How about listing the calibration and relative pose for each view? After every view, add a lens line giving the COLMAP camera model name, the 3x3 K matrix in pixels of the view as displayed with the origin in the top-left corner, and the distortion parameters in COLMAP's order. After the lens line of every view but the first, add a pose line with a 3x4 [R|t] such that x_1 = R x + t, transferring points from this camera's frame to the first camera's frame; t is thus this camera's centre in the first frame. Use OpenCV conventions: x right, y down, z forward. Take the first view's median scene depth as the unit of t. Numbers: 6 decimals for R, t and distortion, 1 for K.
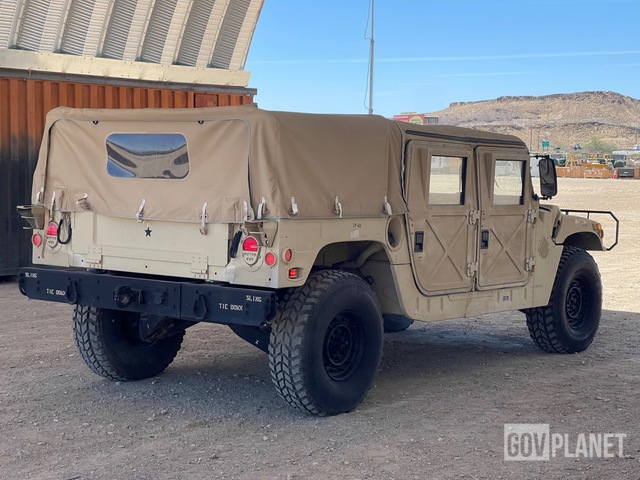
lens RADIAL K [[1201.1, 0, 320.0], [0, 1201.1, 240.0], [0, 0, 1]] dist [-0.031615, -0.060987]
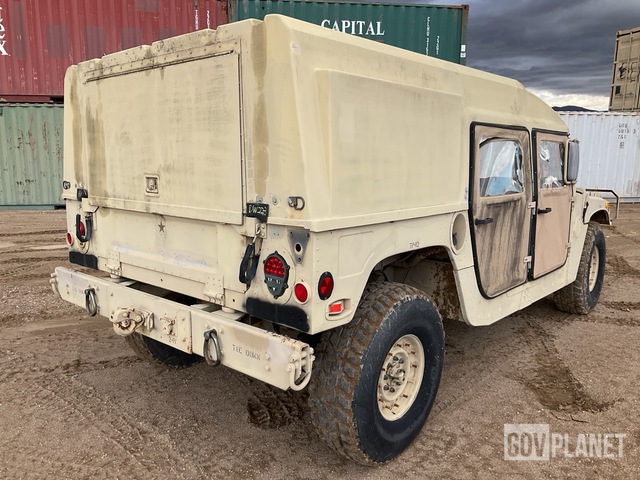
lens RADIAL K [[516.8, 0, 303.7], [0, 516.8, 239.8], [0, 0, 1]] dist [0.061998, 0.000219]
pose [[0.995696, -0.008100, -0.092324, -0.011481], [0.016059, 0.996184, 0.085788, -0.032856], [0.091277, -0.086901, 0.992027, 0.613203]]
